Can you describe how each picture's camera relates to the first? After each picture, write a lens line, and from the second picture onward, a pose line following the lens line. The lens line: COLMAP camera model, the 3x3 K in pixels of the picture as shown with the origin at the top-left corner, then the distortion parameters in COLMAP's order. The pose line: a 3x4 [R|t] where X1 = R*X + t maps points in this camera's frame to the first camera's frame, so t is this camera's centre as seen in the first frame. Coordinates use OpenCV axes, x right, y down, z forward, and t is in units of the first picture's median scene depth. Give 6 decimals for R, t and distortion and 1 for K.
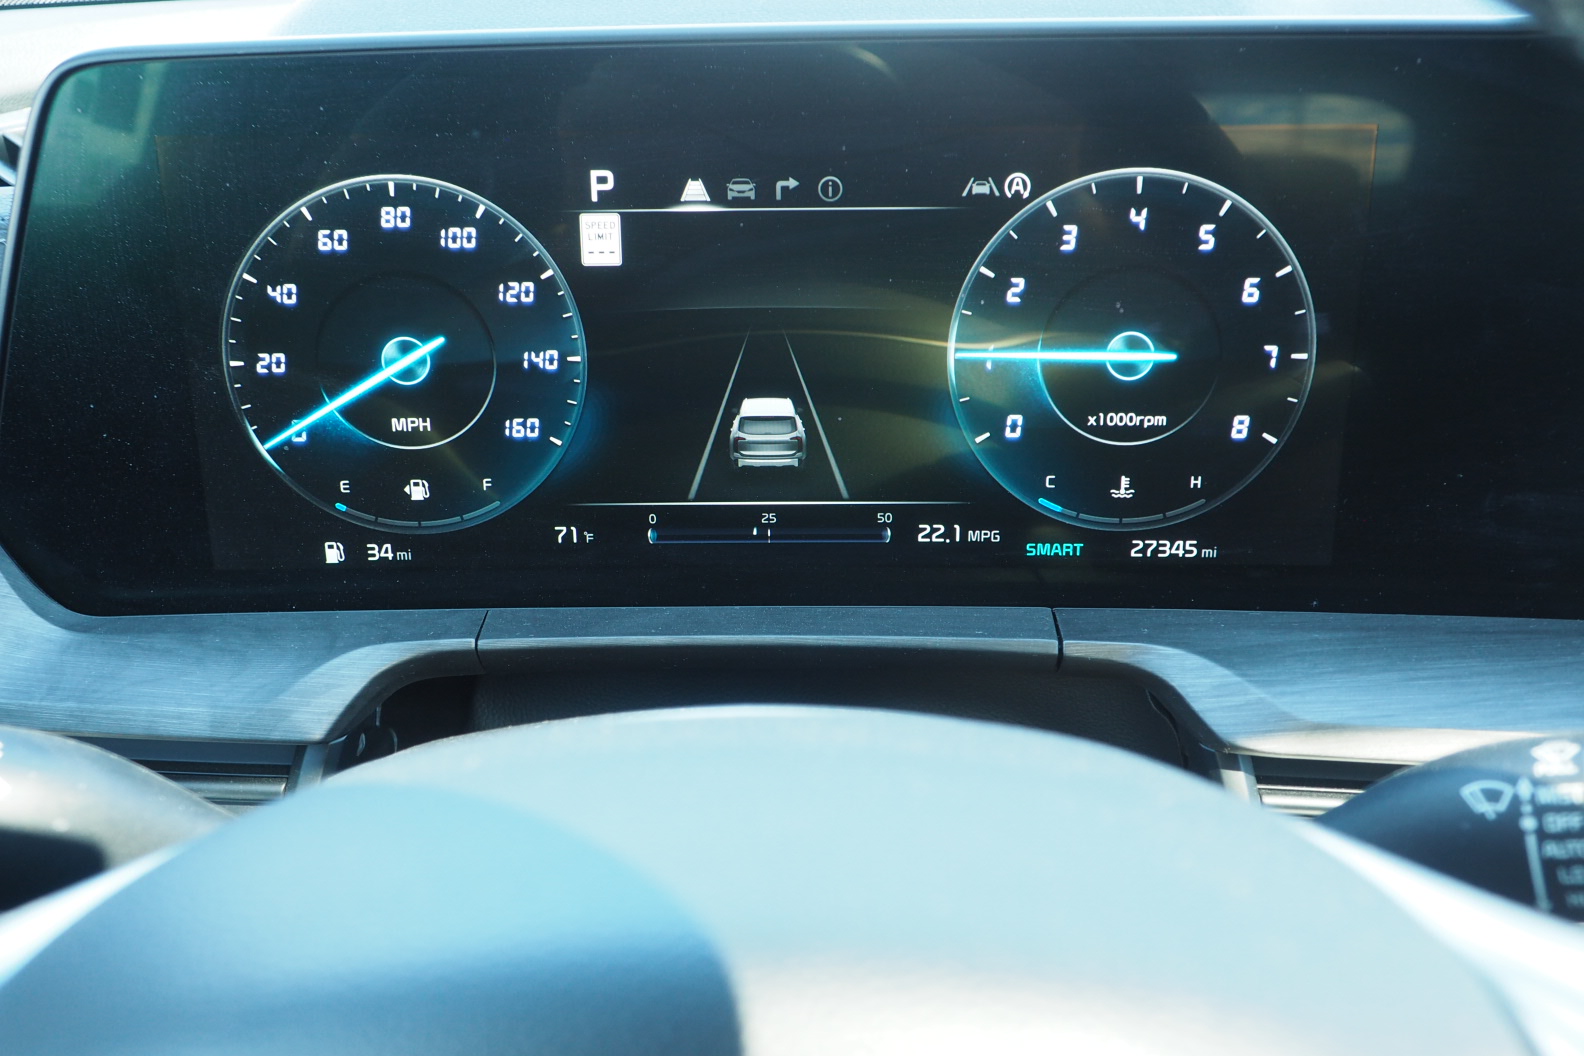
lens RADIAL K [[1462.1, 0, 792.0], [0, 1462.1, 528.0], [0, 0, 1]] dist [-0.027539, -0.005114]
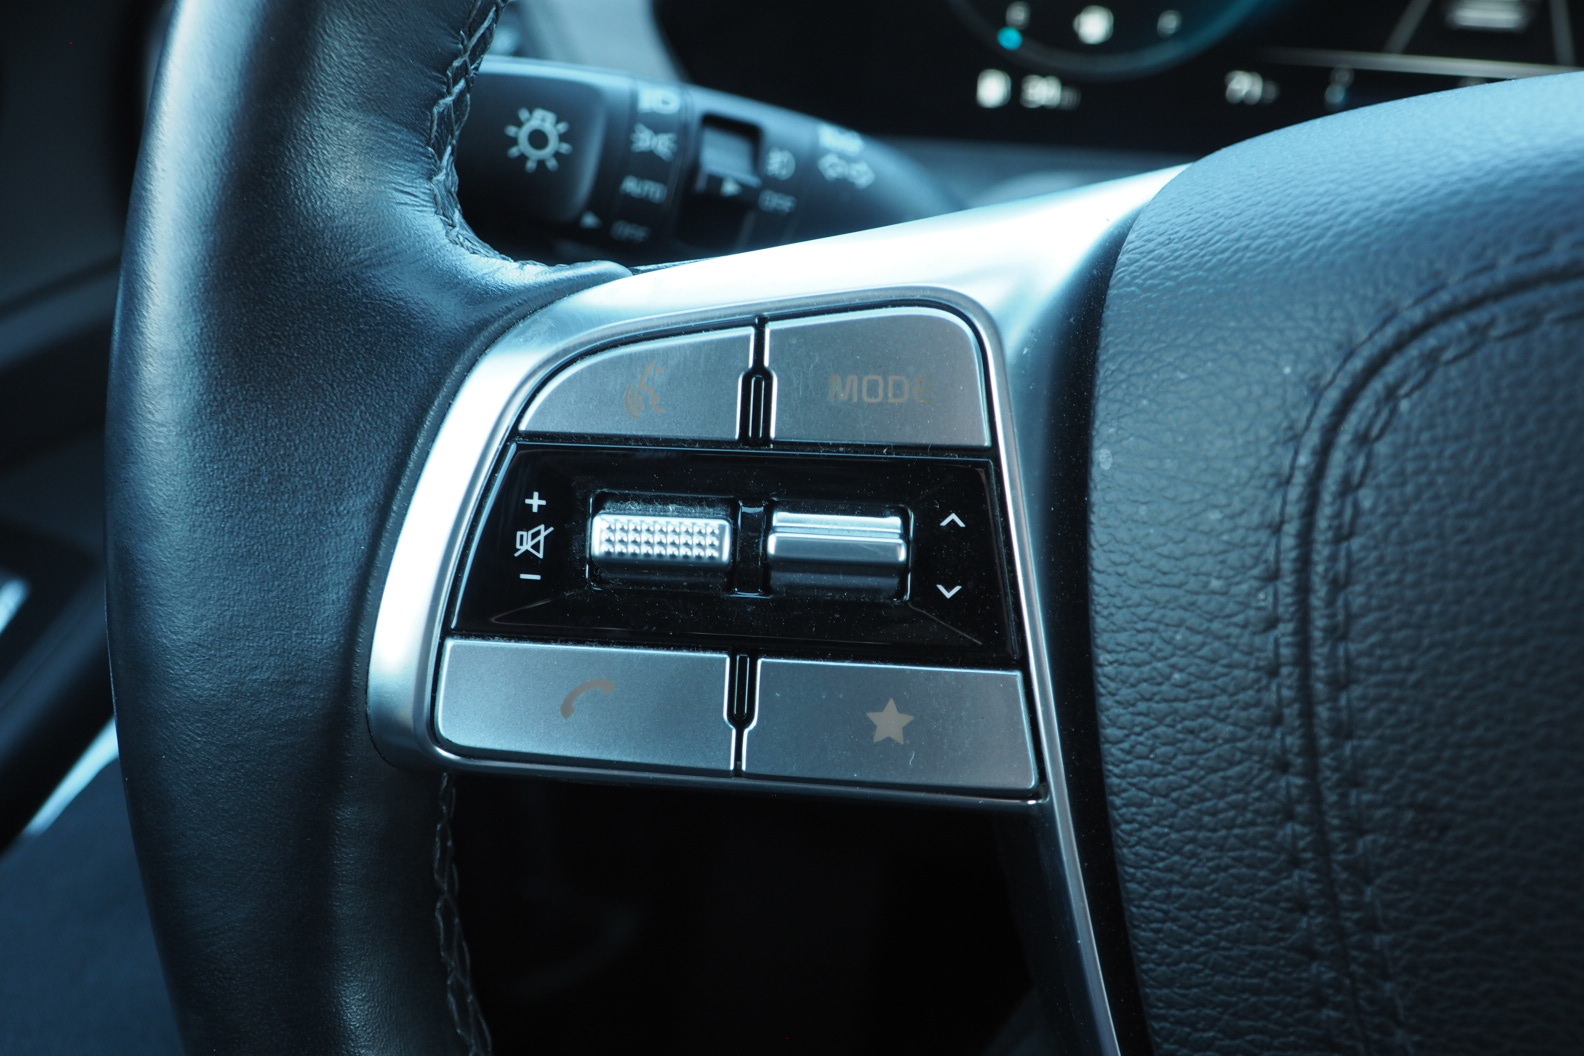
lens RADIAL K [[1462.1, 0, 792.0], [0, 1462.1, 528.0], [0, 0, 1]] dist [-0.027539, -0.005114]
pose [[0.980205, 0.120603, -0.157012, -0.268741], [-0.098317, 0.984870, 0.142708, 0.186329], [0.171847, -0.124446, 0.977232, -0.002973]]
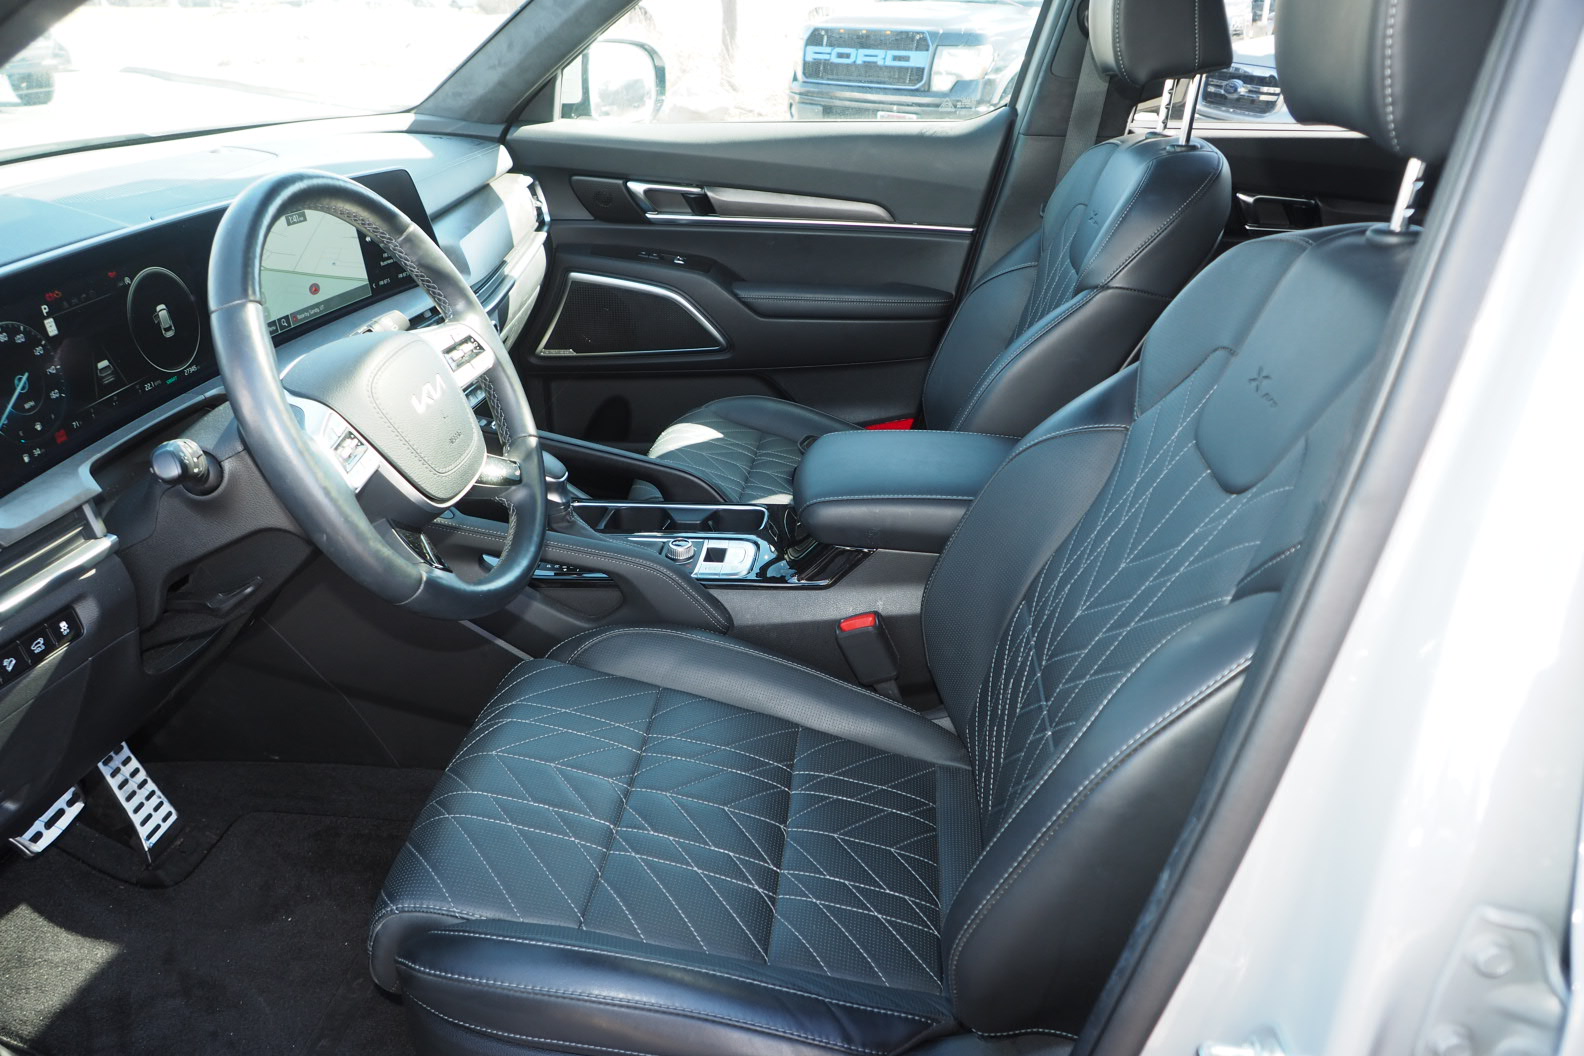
lens RADIAL K [[1125.8, 0, 792.0], [0, 1125.8, 528.0], [0, 0, 1]] dist [-0.022870, 0.004511]
pose [[0.079596, -0.419782, 0.904128, -2.313165], [0.382738, 0.850355, 0.361121, -0.083943], [-0.920422, 0.317300, 0.228351, -0.866332]]
